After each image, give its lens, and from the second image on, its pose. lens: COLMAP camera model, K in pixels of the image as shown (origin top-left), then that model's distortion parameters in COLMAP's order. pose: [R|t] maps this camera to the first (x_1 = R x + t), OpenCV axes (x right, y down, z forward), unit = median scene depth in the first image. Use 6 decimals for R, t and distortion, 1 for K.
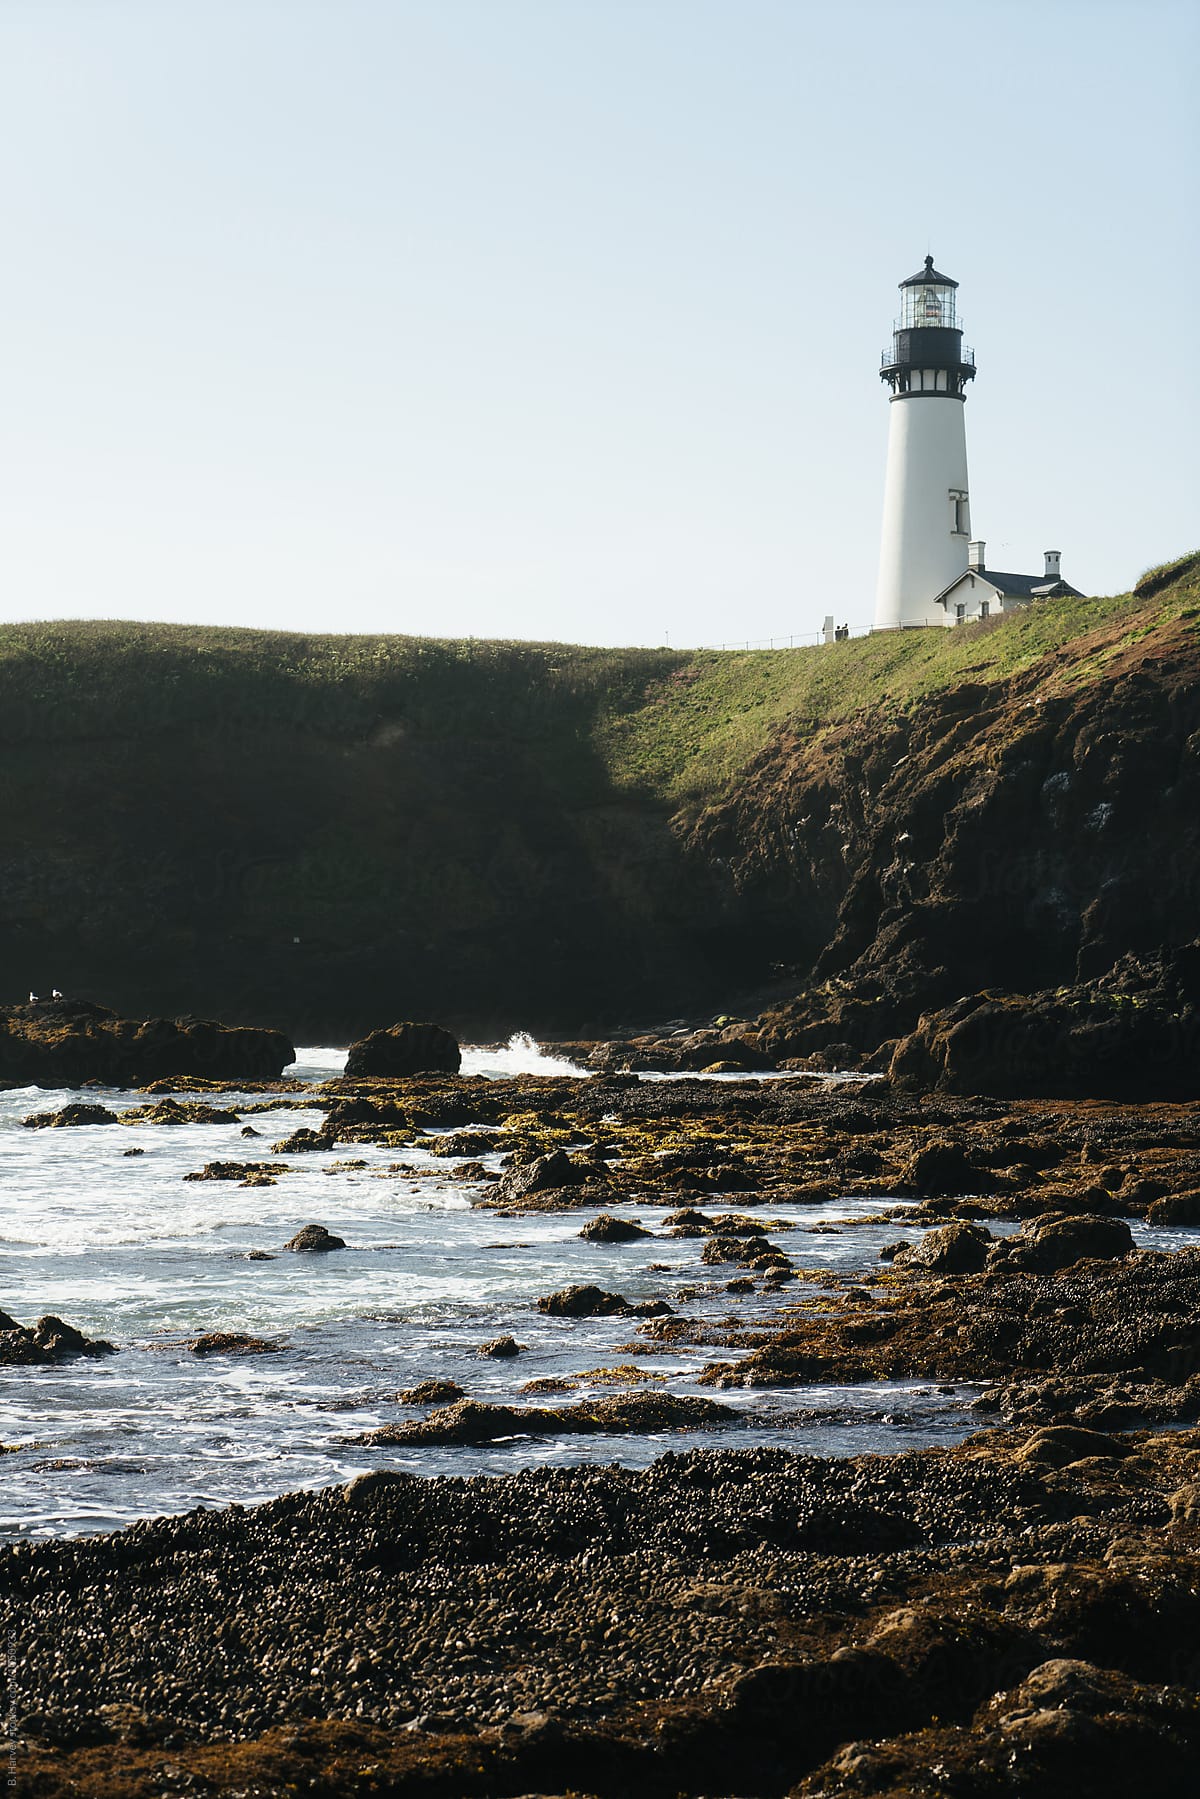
lens RADIAL K [[3584.6, 0, 600.0], [0, 3584.6, 899.5], [0, 0, 1]] dist [0.102742, -0.089823]
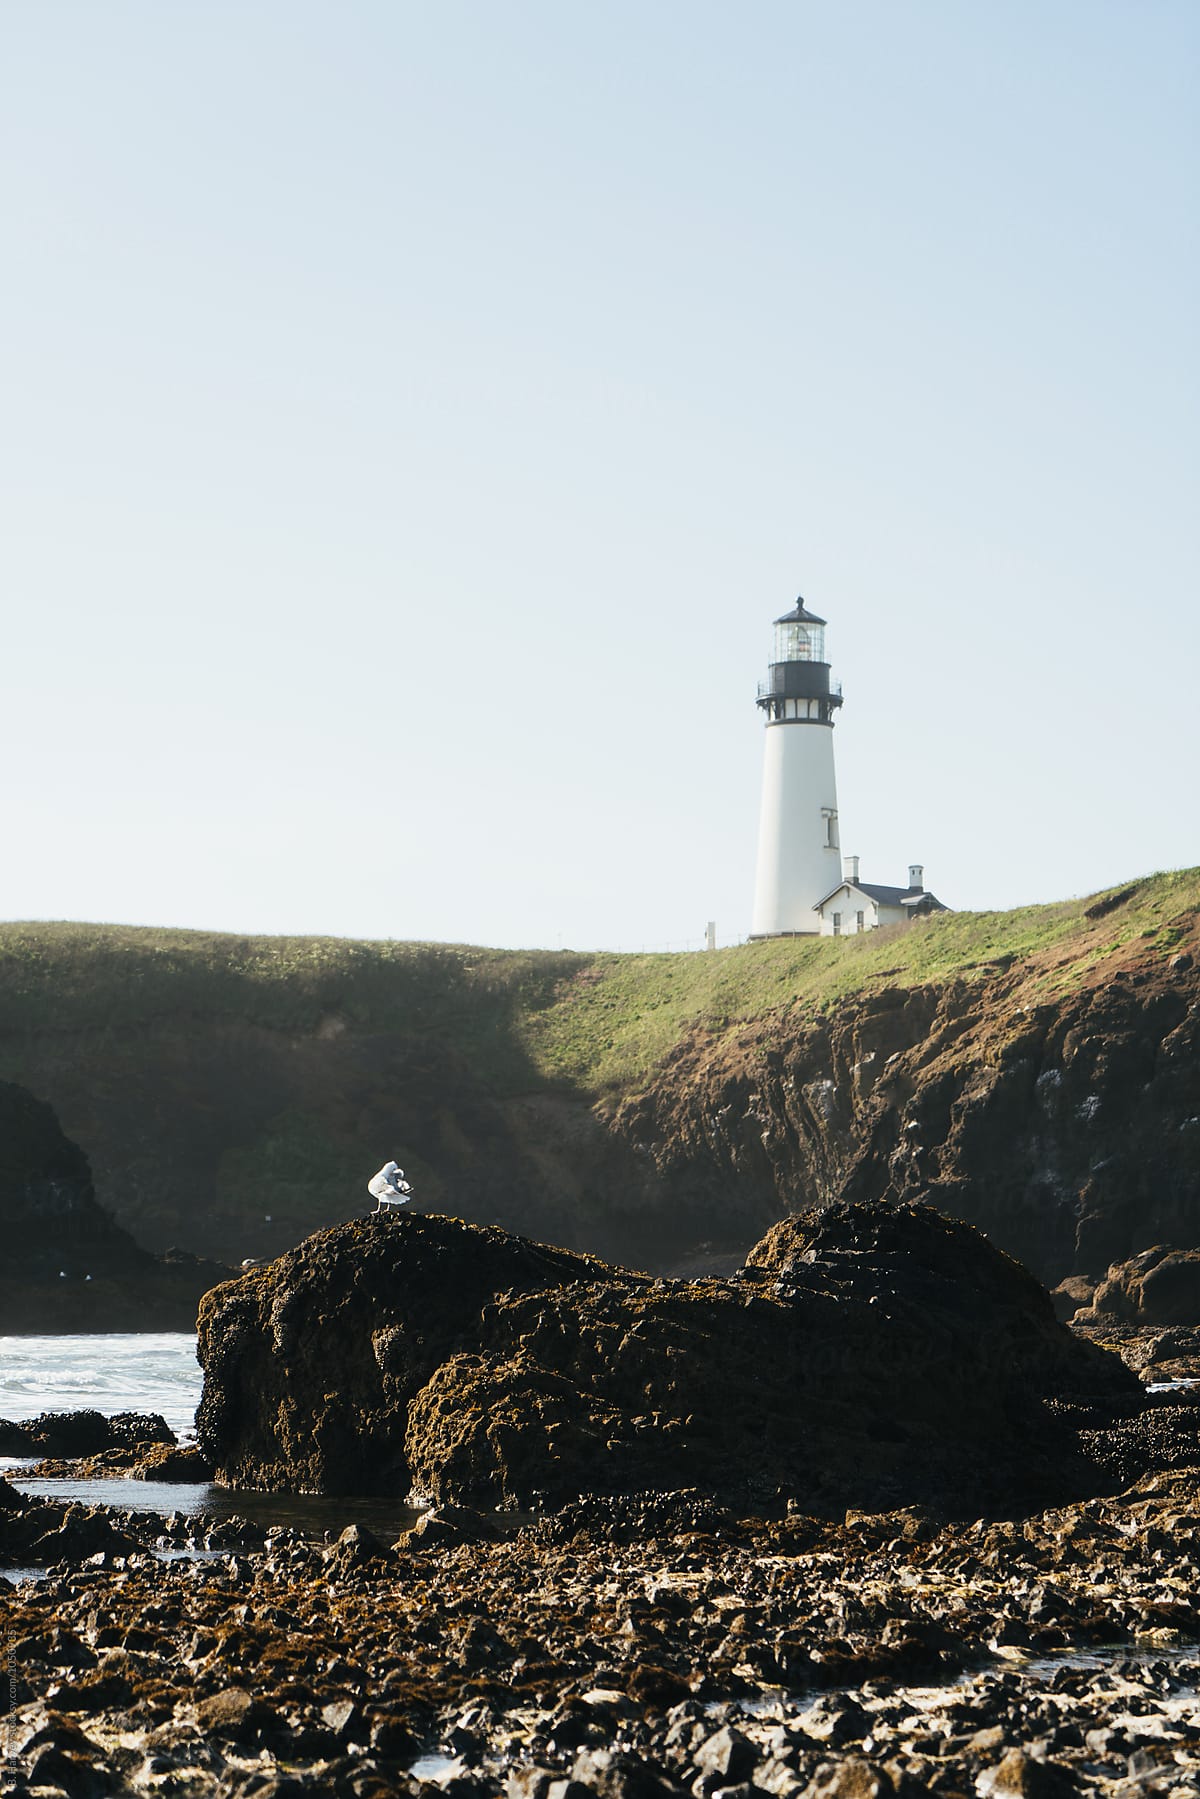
lens RADIAL K [[3584.6, 0, 600.0], [0, 3584.6, 899.5], [0, 0, 1]] dist [0.102742, -0.089823]
pose [[0.996265, 0.010157, 0.085746, -0.071836], [-0.003222, 0.996738, -0.080636, 0.002376], [-0.086286, 0.080059, 0.993049, -0.087753]]
